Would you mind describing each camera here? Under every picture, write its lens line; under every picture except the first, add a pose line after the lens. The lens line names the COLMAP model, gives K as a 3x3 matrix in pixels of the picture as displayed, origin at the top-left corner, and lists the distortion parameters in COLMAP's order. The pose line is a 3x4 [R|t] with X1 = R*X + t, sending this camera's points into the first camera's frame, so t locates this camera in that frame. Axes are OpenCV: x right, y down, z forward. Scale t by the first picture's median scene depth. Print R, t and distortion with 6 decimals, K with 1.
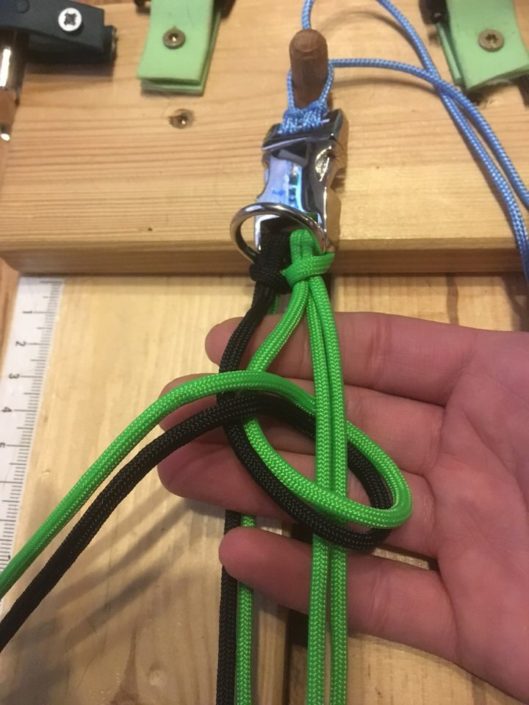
lens RADIAL K [[605.9, 0, 261.4], [0, 605.9, 350.9], [0, 0, 1]] dist [0.042851, -0.116219]
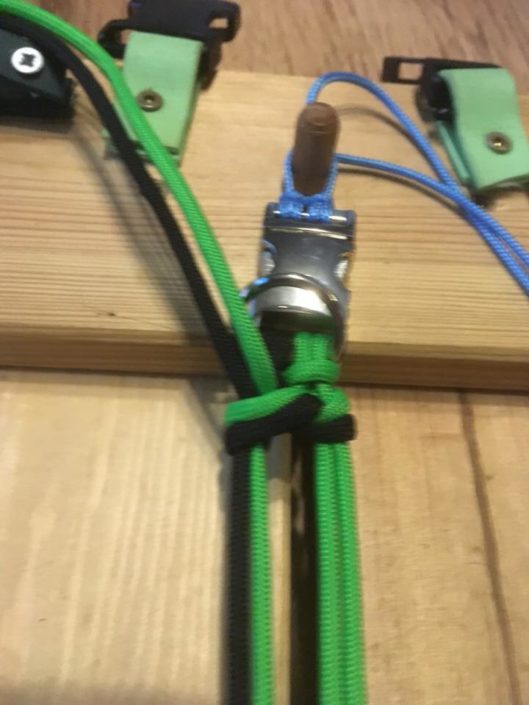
lens RADIAL K [[605.9, 0, 261.4], [0, 605.9, 350.9], [0, 0, 1]] dist [0.042851, -0.116219]
pose [[0.981692, 0.058721, 0.181200, -0.128524], [-0.026152, 0.983837, -0.177145, -0.019922], [-0.188673, 0.169163, 0.967360, 0.208186]]
